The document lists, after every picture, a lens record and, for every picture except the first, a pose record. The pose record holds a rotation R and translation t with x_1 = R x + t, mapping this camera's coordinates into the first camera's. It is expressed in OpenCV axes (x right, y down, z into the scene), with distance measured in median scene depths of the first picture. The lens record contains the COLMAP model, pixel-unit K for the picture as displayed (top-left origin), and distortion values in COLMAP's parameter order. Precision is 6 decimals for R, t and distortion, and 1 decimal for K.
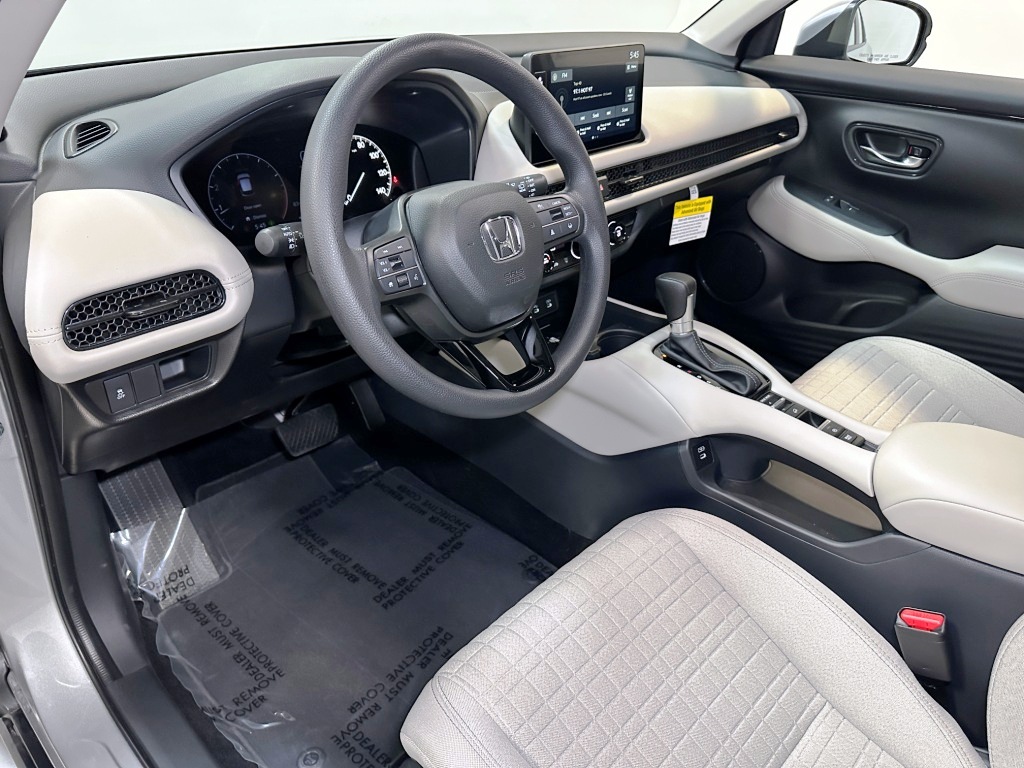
lens RADIAL K [[746.4, 0, 481.5], [0, 746.4, 400.8], [0, 0, 1]] dist [0.128240, -0.257613]
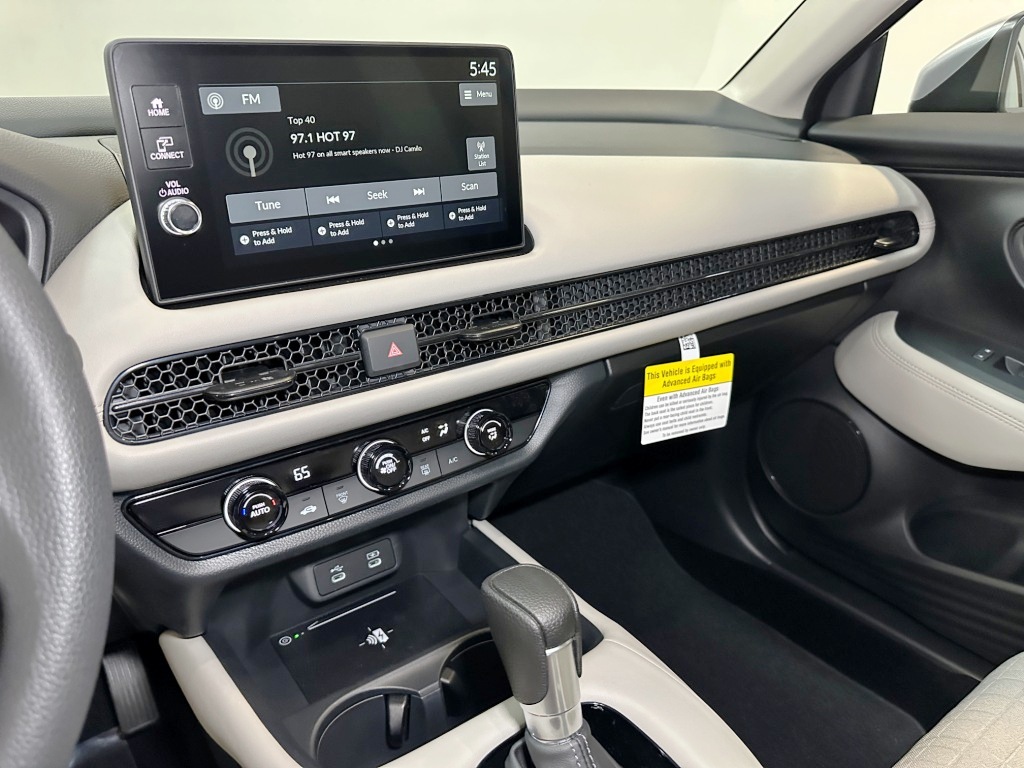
lens RADIAL K [[718.0, 0, 512.0], [0, 718.0, 384.0], [0, 0, 1]] dist [0.102412, -0.155859]
pose [[0.984689, 0.026774, -0.172251, 0.241313], [-0.054314, 0.986068, -0.157223, -0.161636], [0.165642, 0.164171, 0.972425, 0.487613]]
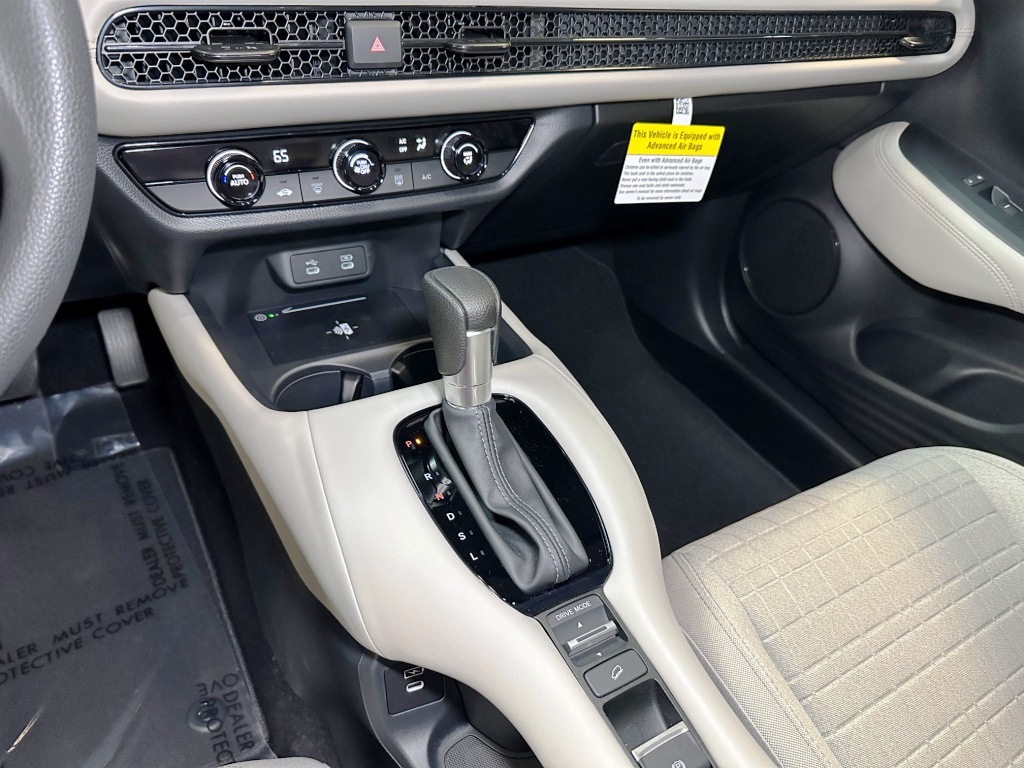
lens RADIAL K [[730.2, 0, 512.0], [0, 730.2, 384.0], [0, 0, 1]] dist [0.025916, -0.042221]
pose [[0.958154, 0.248902, -0.141382, 0.280074], [-0.230132, 0.963518, 0.136650, -0.133530], [0.170237, -0.098396, 0.980478, 0.455958]]
